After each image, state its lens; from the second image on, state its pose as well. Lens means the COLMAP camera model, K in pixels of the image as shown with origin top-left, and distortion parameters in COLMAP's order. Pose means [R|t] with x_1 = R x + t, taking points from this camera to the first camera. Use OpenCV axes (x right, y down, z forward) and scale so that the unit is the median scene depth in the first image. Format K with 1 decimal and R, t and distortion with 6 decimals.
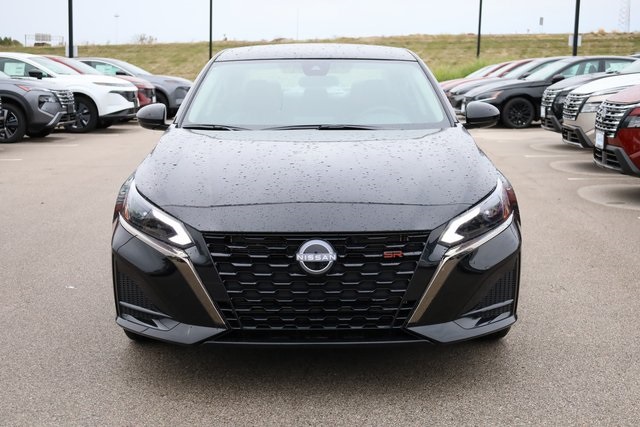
lens RADIAL K [[978.7, 0, 320.3], [0, 978.7, 211.1], [0, 0, 1]] dist [0.007518, 0.000000]
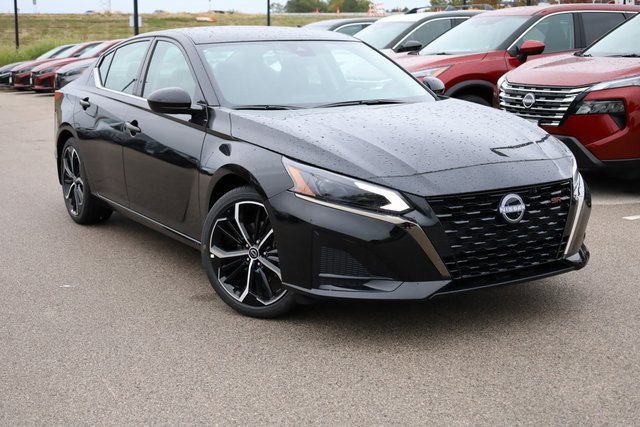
lens RADIAL K [[978.7, 0, 321.3], [0, 978.7, 214.3], [0, 0, 1]] dist [0.007518, 0.000000]
pose [[0.839982, -0.101998, 0.532942, -0.805881], [0.089512, 0.994765, 0.049303, -0.024393], [-0.535180, 0.006291, 0.844714, 0.119220]]
